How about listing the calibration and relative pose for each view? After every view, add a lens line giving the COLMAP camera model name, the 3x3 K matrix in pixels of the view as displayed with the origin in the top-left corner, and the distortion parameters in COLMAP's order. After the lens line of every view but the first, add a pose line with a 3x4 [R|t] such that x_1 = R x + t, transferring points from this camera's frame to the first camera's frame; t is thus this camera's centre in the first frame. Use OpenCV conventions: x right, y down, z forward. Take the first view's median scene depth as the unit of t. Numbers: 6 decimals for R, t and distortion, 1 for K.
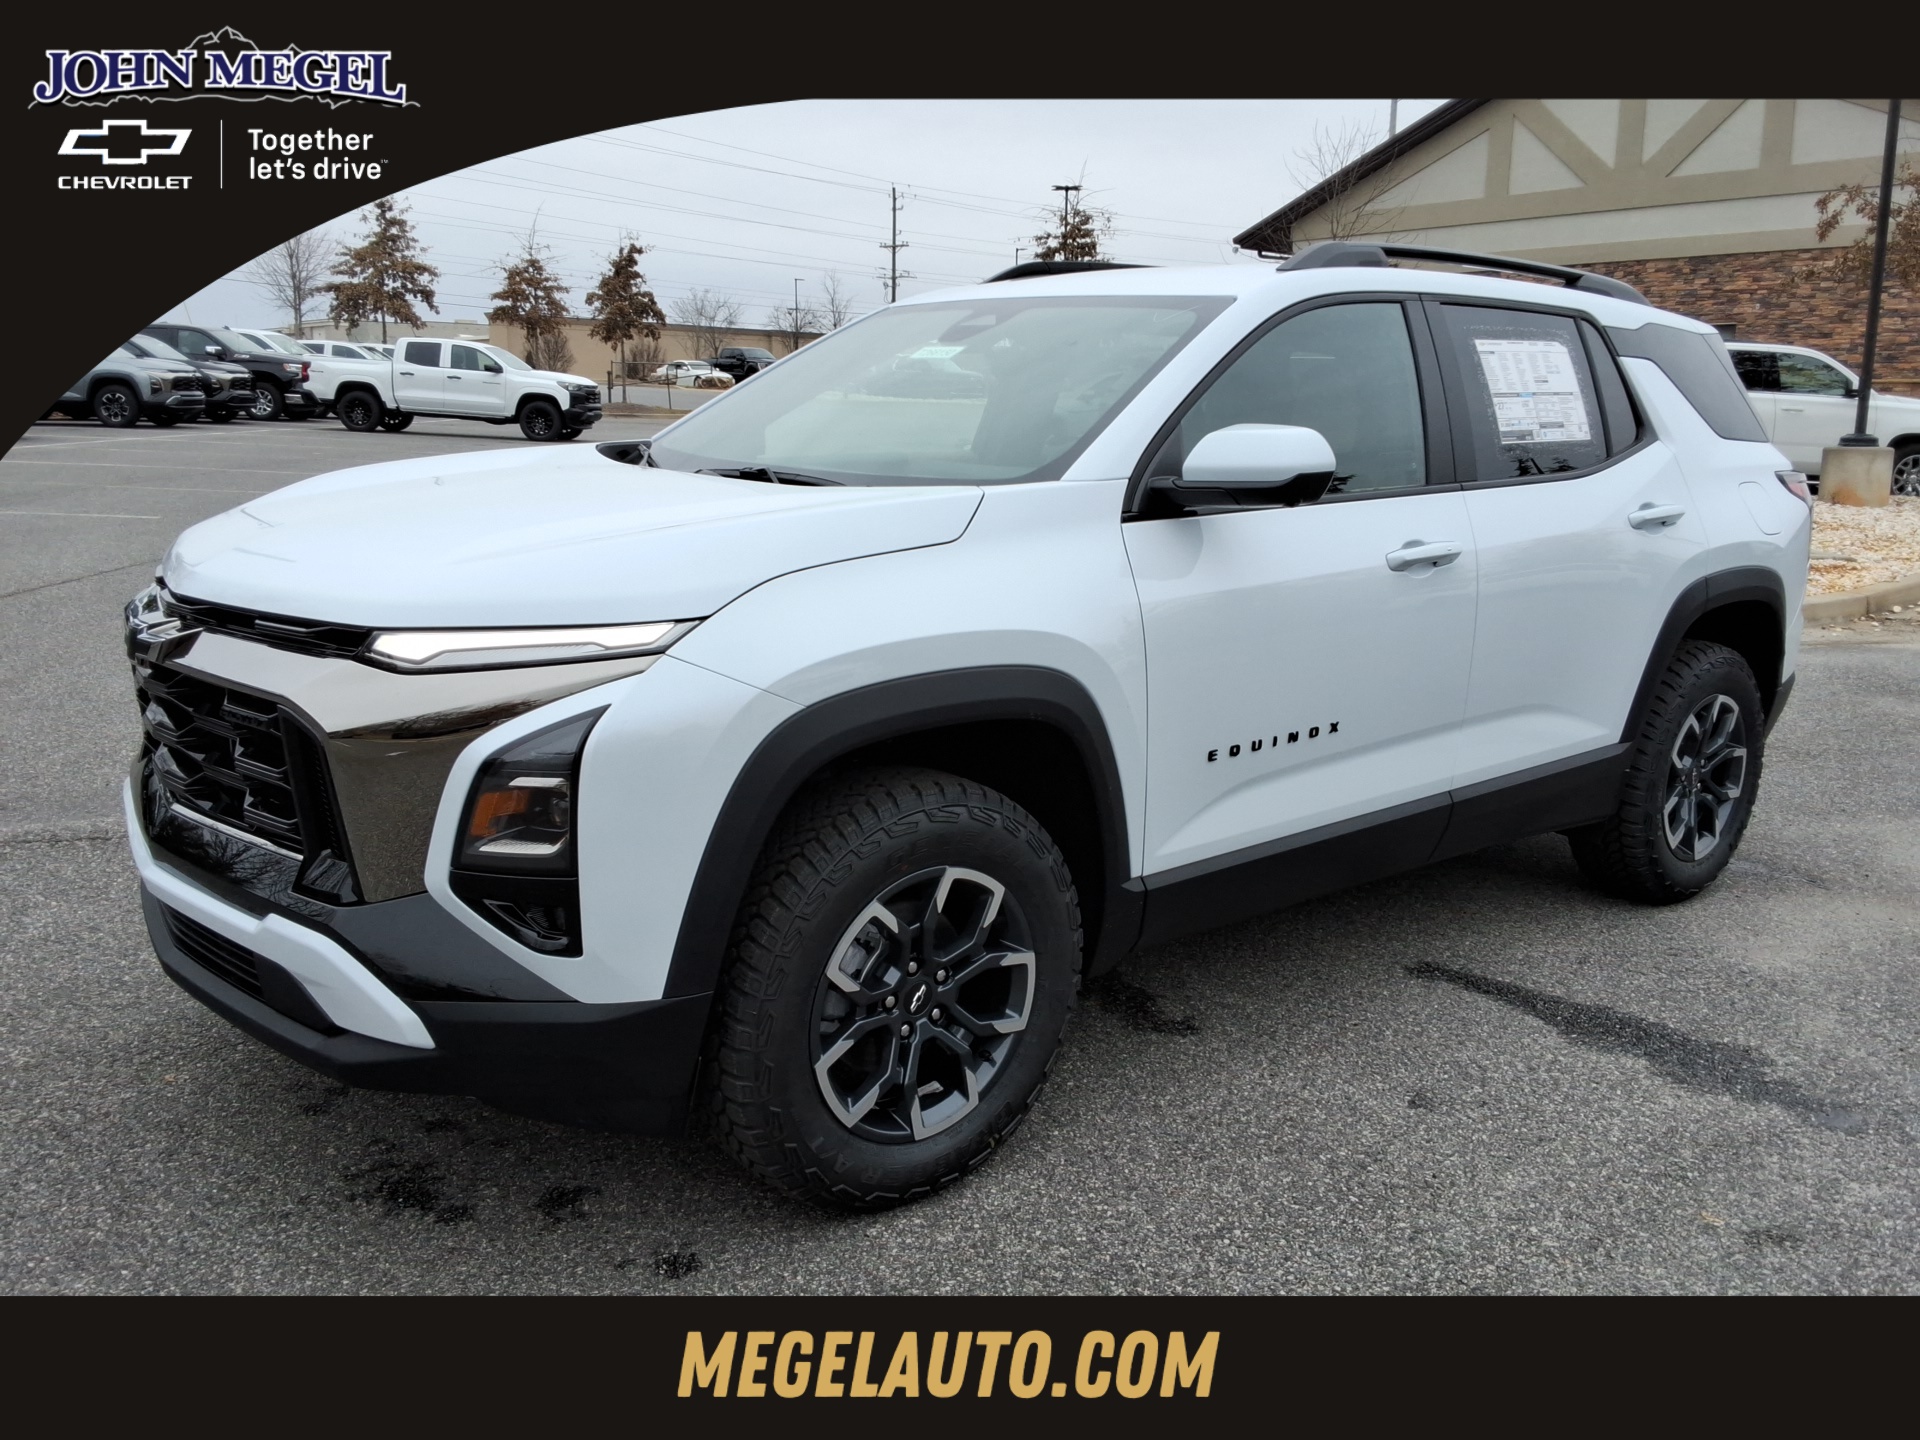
lens RADIAL K [[1538.7, 0, 966.6], [0, 1538.7, 723.4], [0, 0, 1]] dist [0.089542, -0.130335]
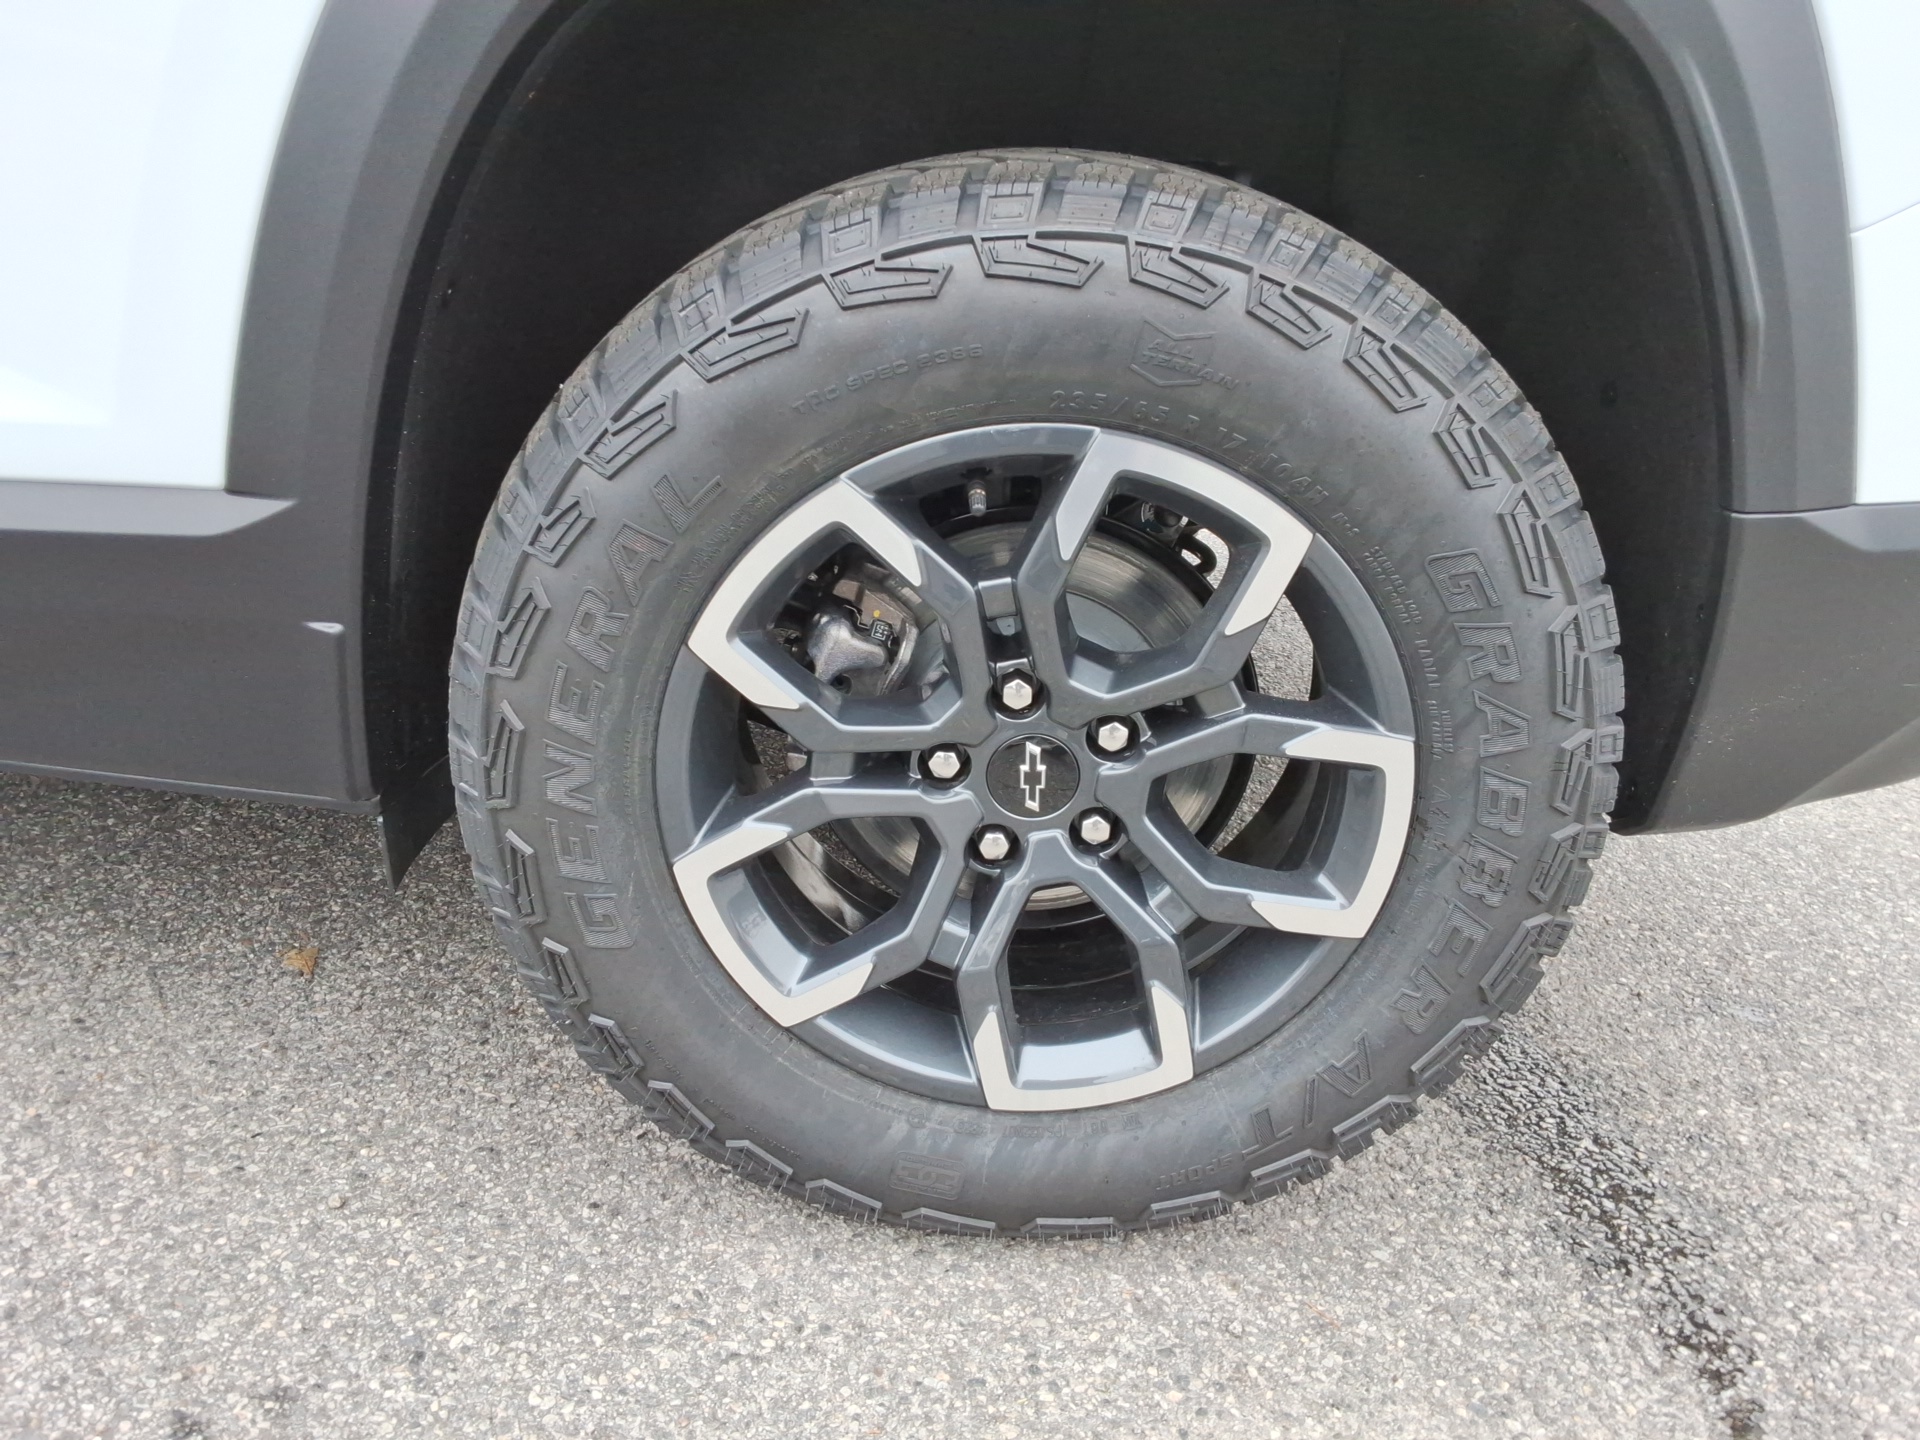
lens RADIAL K [[1538.7, 0, 971.3], [0, 1538.7, 730.4], [0, 0, 1]] dist [0.089542, -0.130335]
pose [[0.764528, 0.240734, -0.597950, 0.016627], [-0.121871, 0.964896, 0.232644, 0.007185], [0.632965, -0.104990, 0.767028, 0.062957]]
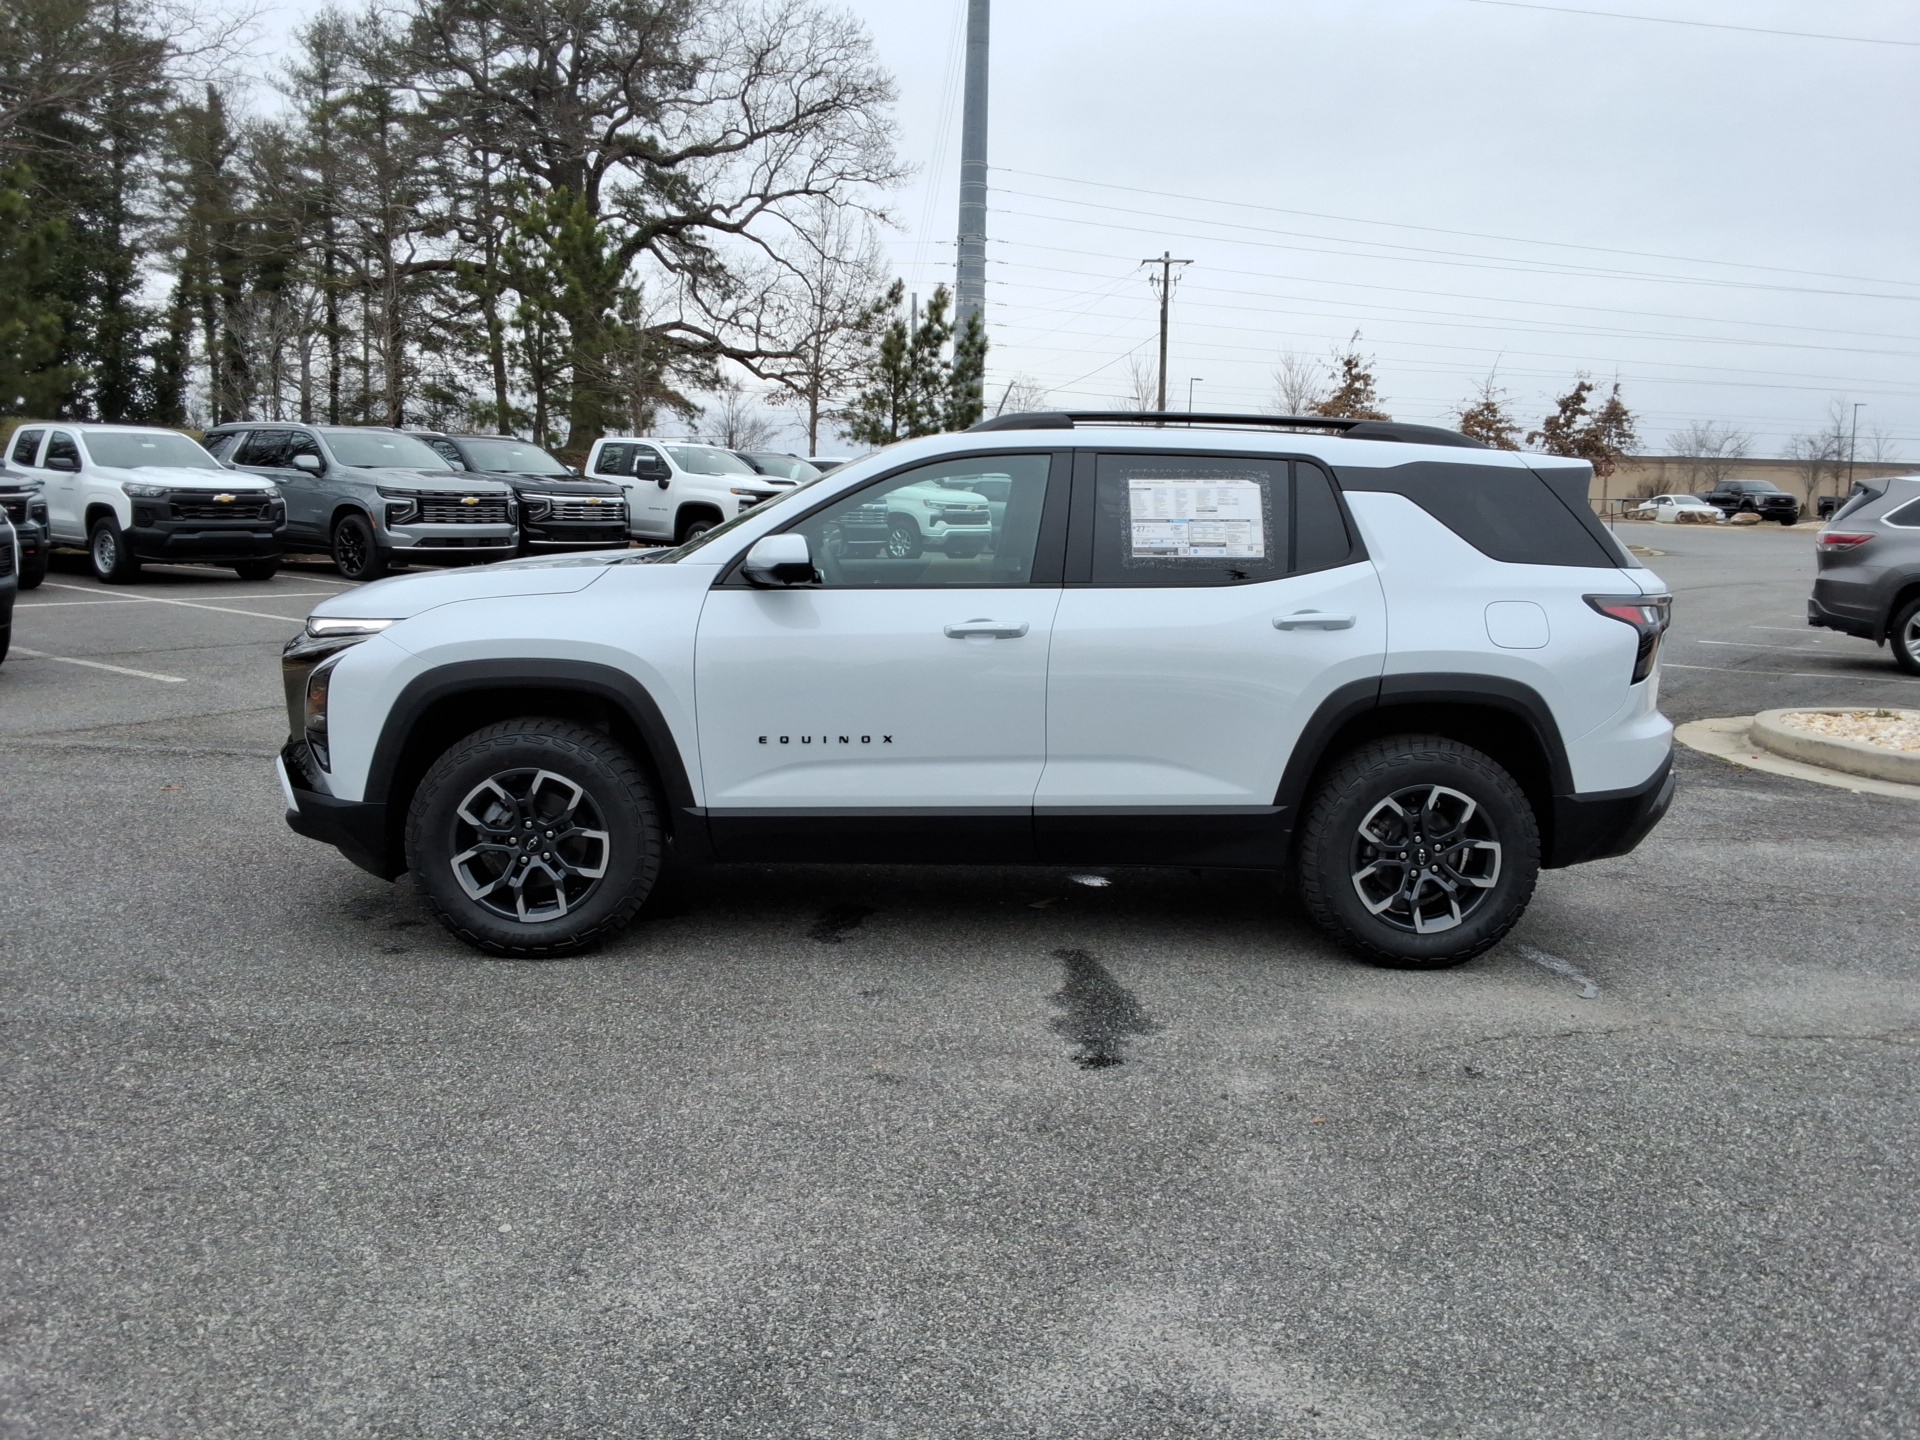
lens RADIAL K [[1538.7, 0, 949.0], [0, 1538.7, 693.3], [0, 0, 1]] dist [0.089542, -0.130335]
pose [[0.792099, 0.069469, -0.606426, 0.130147], [-0.132628, 0.989354, -0.059900, 0.004379], [0.595809, 0.127876, 0.792880, -0.015058]]
